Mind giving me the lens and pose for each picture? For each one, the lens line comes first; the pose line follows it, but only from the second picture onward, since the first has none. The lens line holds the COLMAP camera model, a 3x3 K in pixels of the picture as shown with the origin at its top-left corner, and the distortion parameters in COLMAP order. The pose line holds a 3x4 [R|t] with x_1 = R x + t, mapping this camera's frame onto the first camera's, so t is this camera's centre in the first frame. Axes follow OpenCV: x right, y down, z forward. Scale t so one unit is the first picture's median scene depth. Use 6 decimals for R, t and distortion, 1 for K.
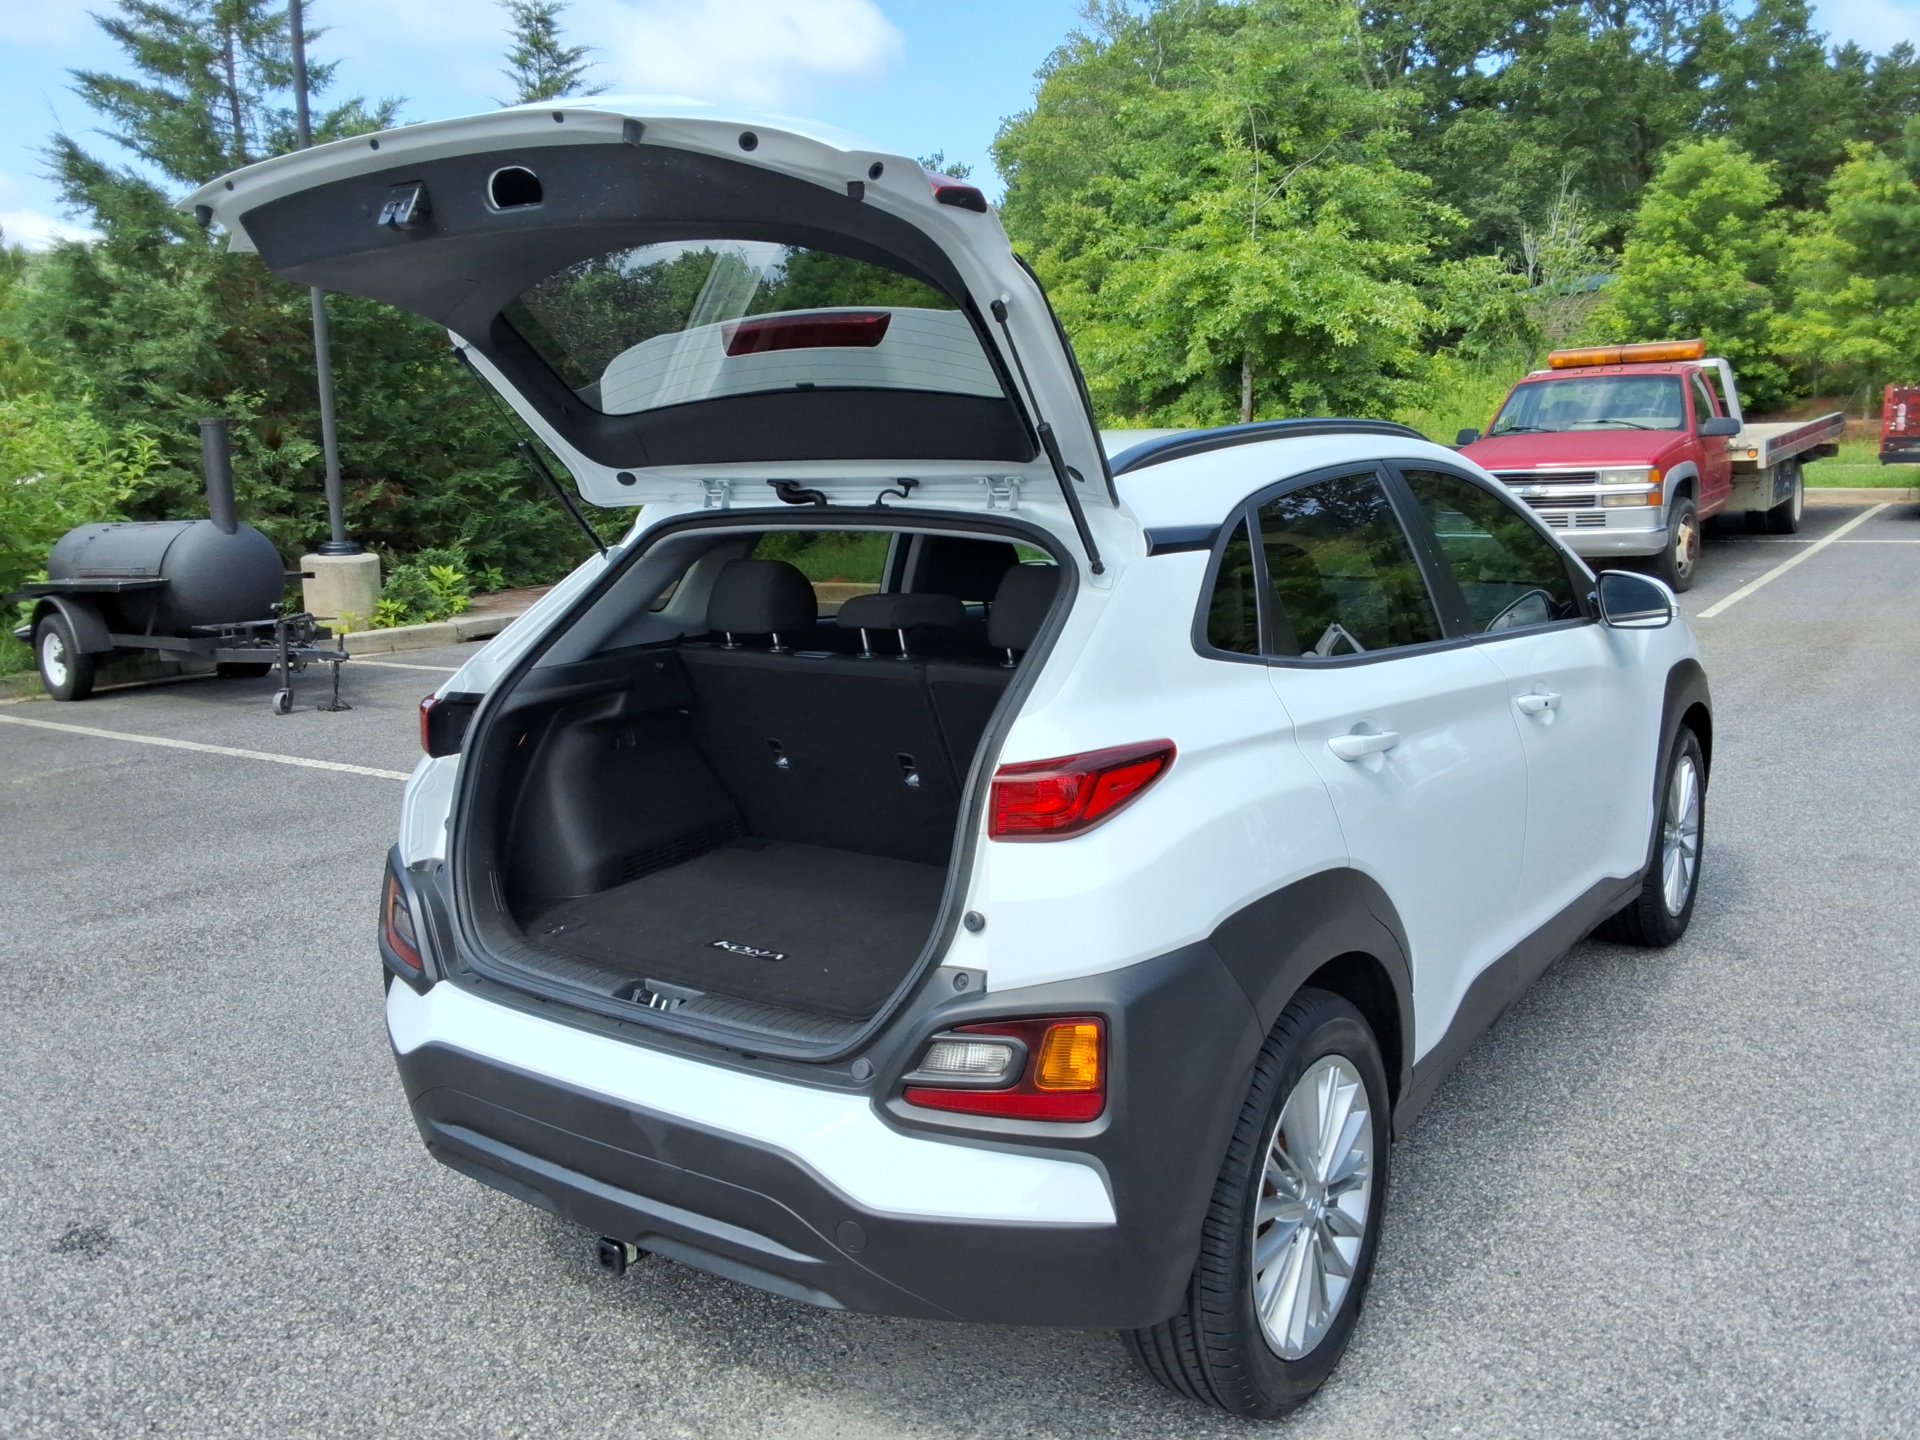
lens RADIAL K [[1546.3, 0, 966.6], [0, 1546.3, 714.2], [0, 0, 1]] dist [0.096915, -0.145764]
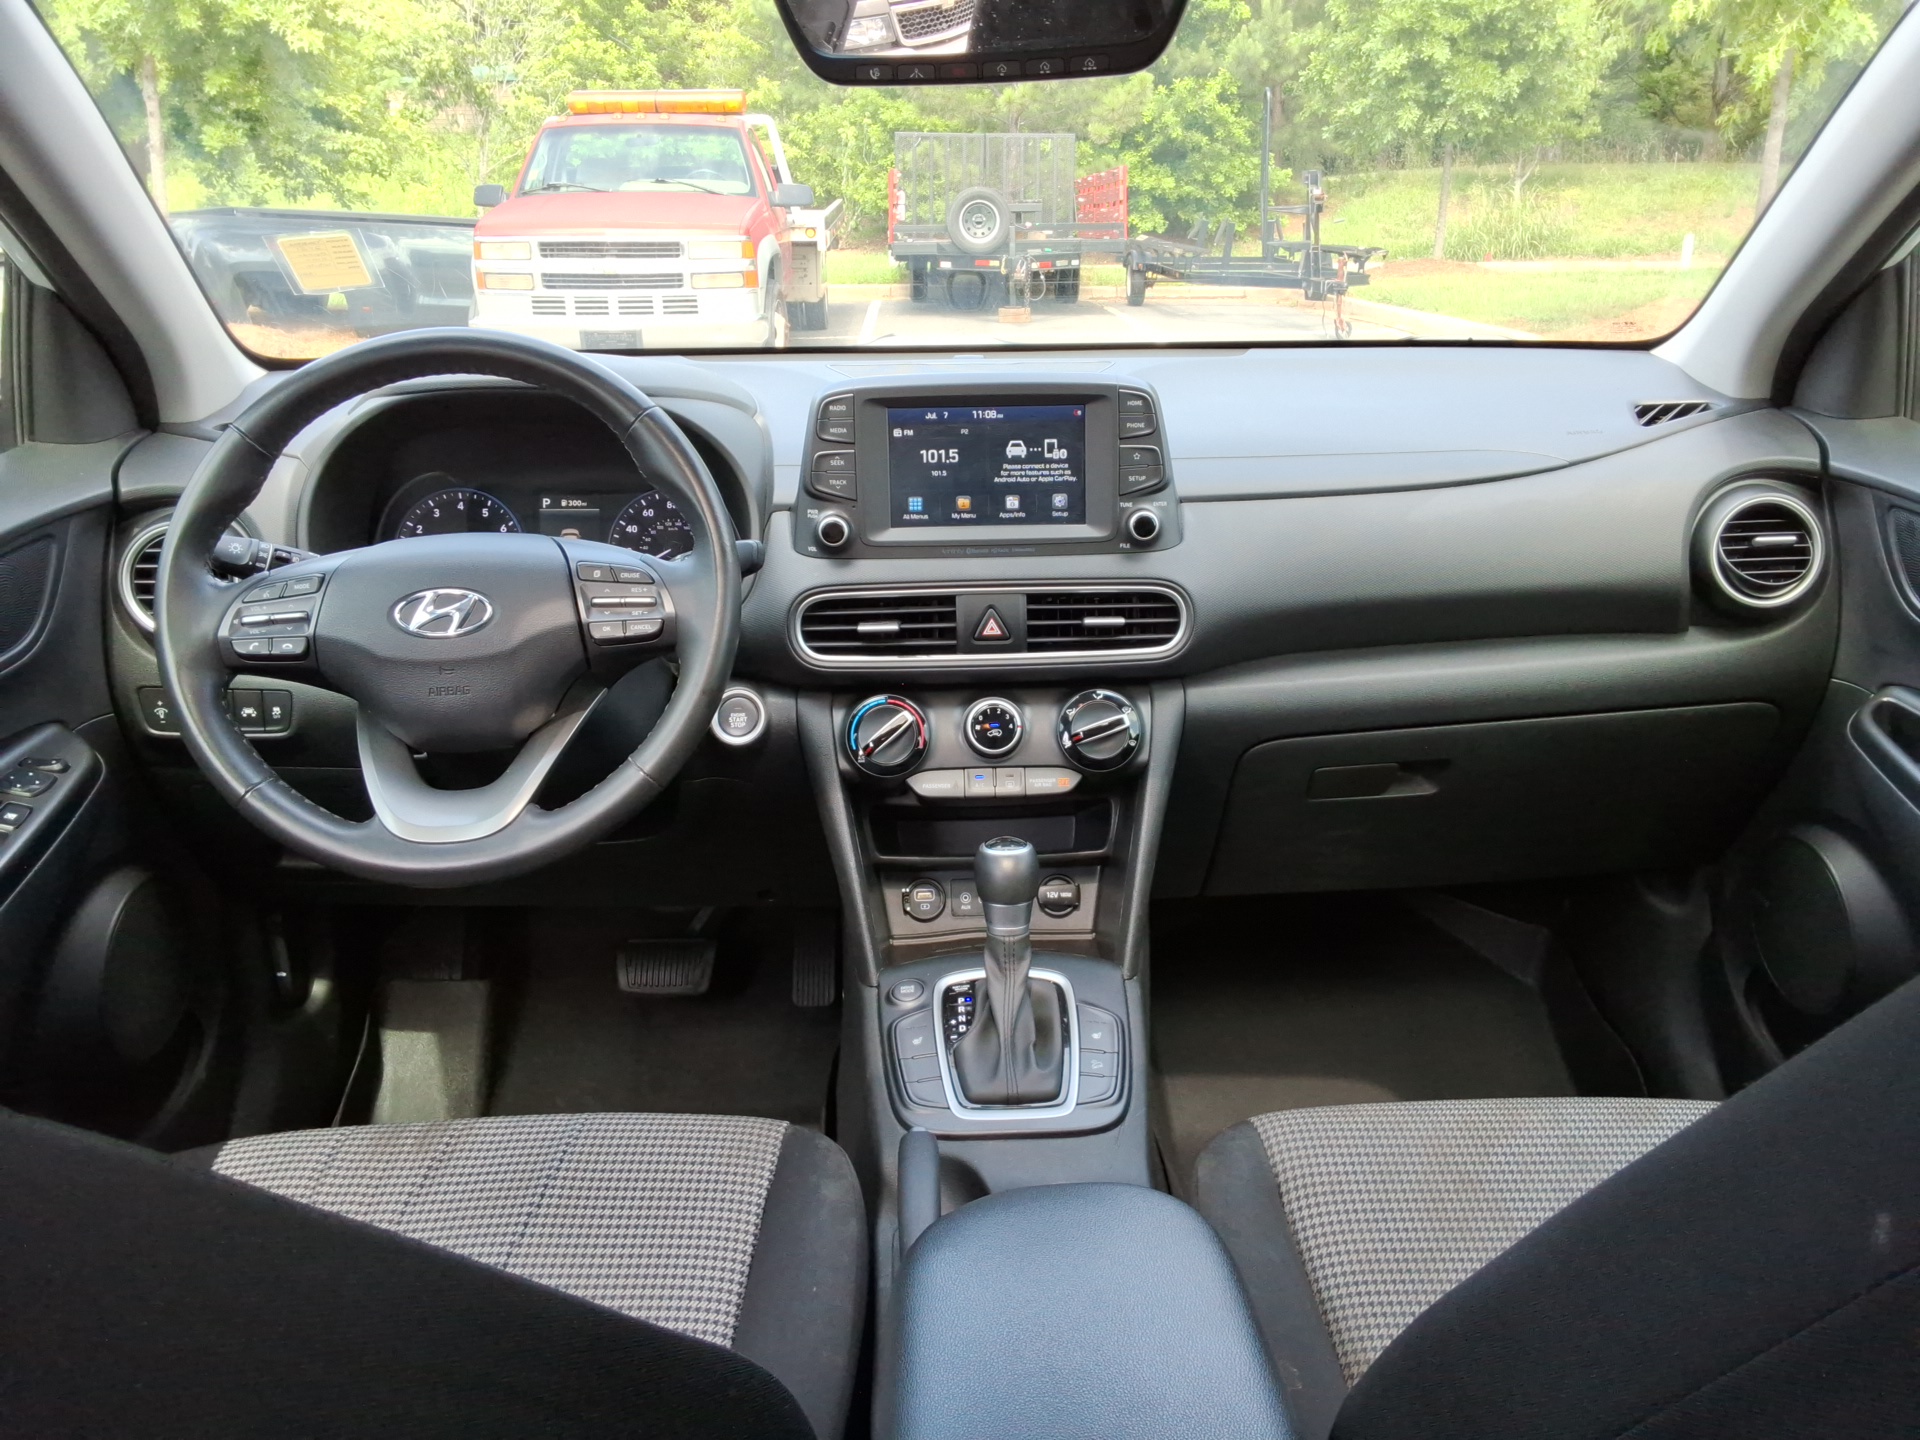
lens RADIAL K [[1546.3, 0, 985.4], [0, 1546.3, 710.2], [0, 0, 1]] dist [0.096915, -0.145764]
pose [[0.781933, -0.157700, 0.603085, 0.010685], [0.088148, 0.985722, 0.143466, -0.022209], [-0.617098, -0.059021, 0.784670, 0.276738]]
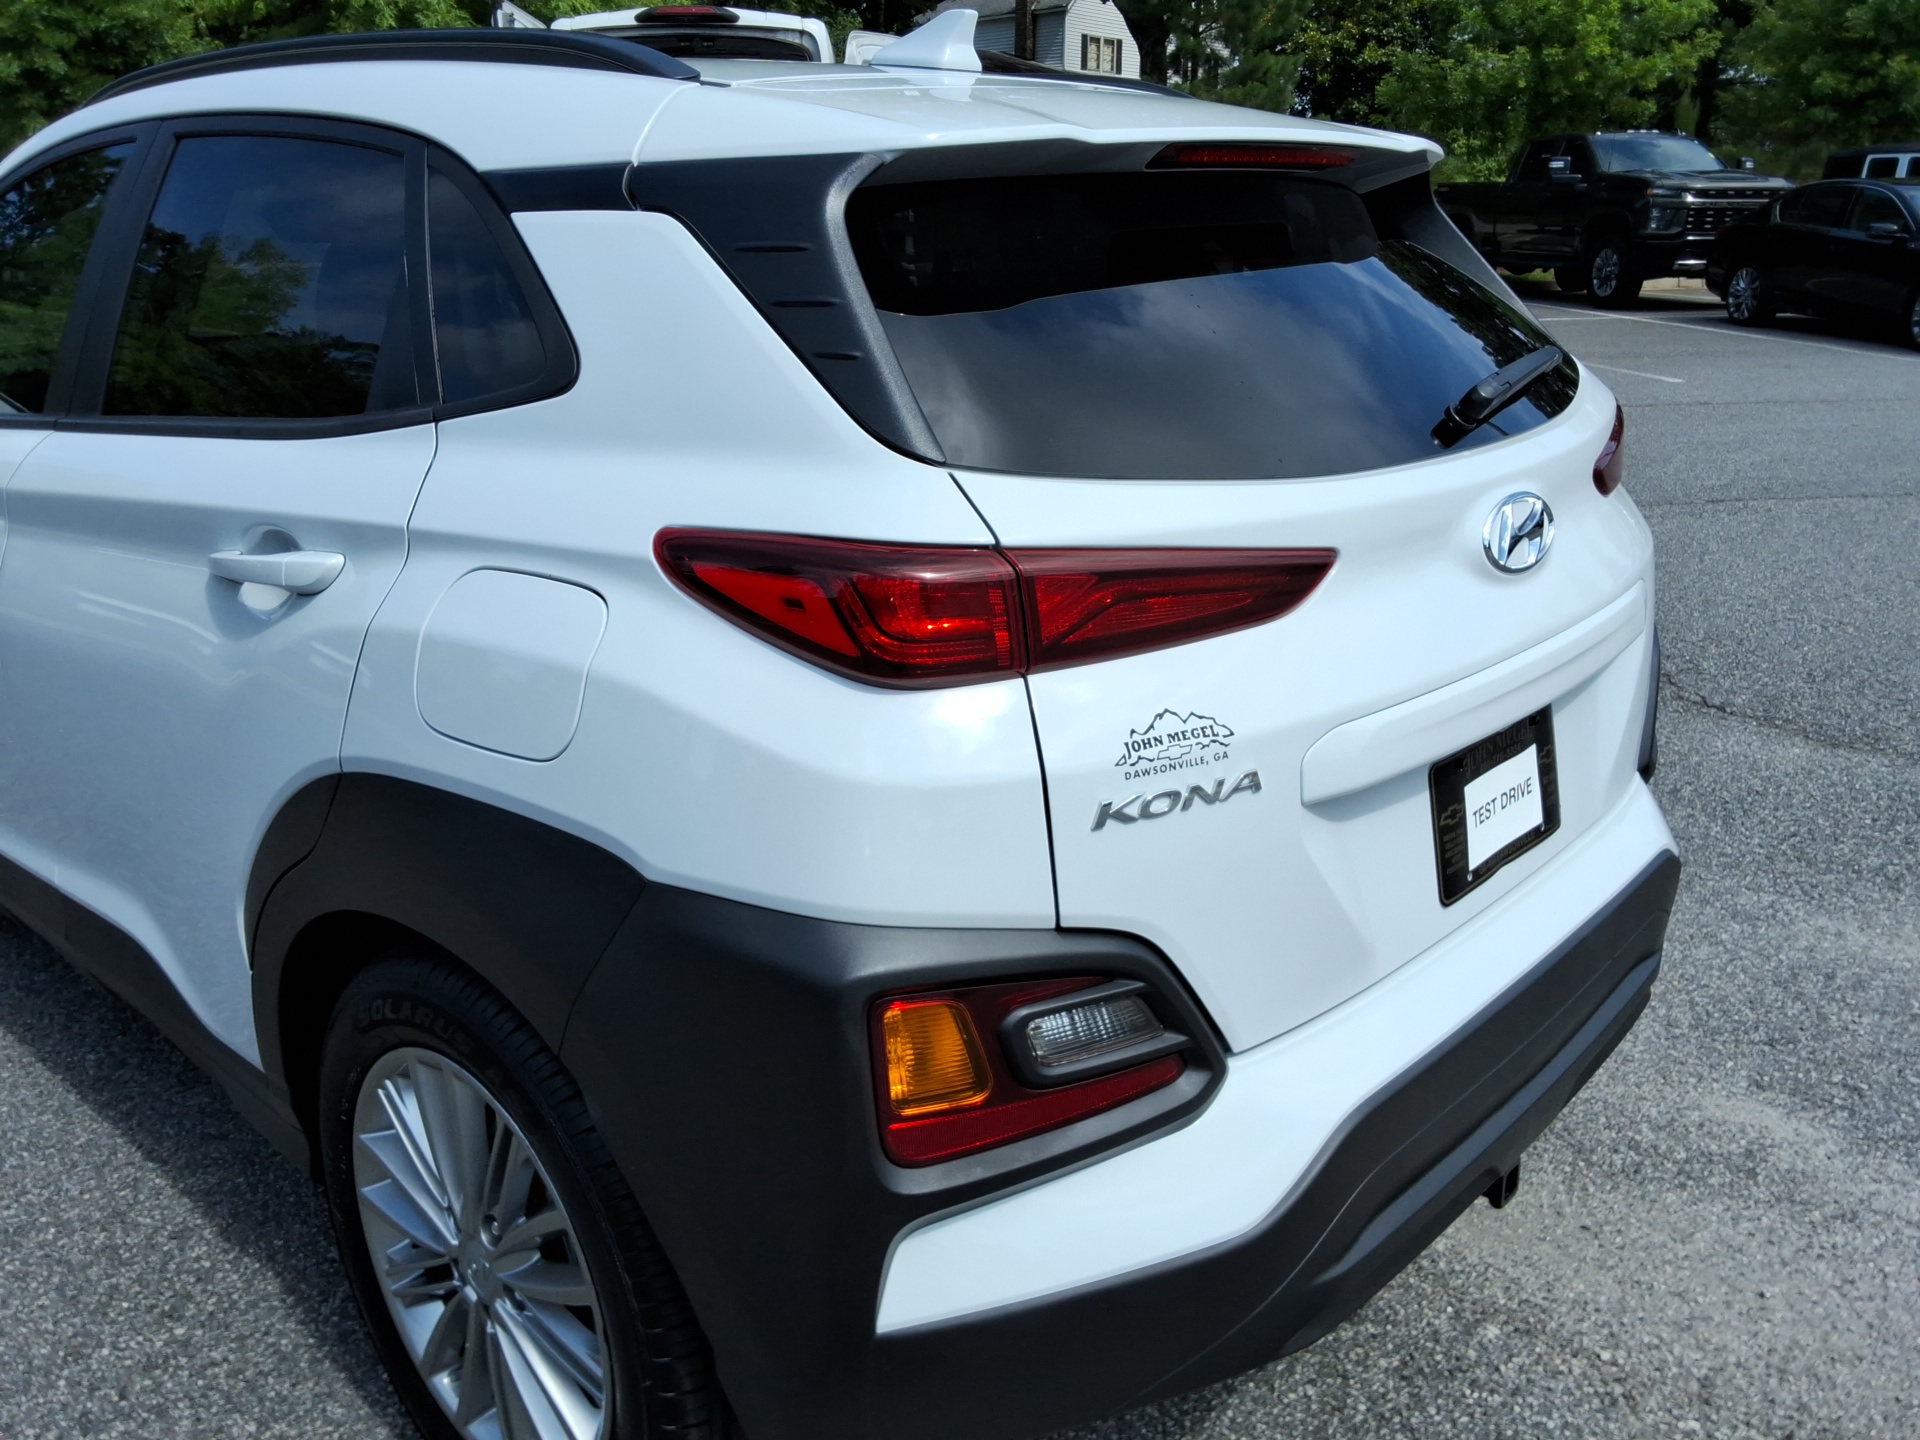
lens RADIAL K [[1546.3, 0, 978.1], [0, 1546.3, 718.1], [0, 0, 1]] dist [0.096915, -0.145764]
pose [[0.099055, -0.279986, 0.954880, -0.177773], [0.181455, 0.948592, 0.259319, -0.017736], [-0.978398, 0.147581, 0.144767, 0.221690]]
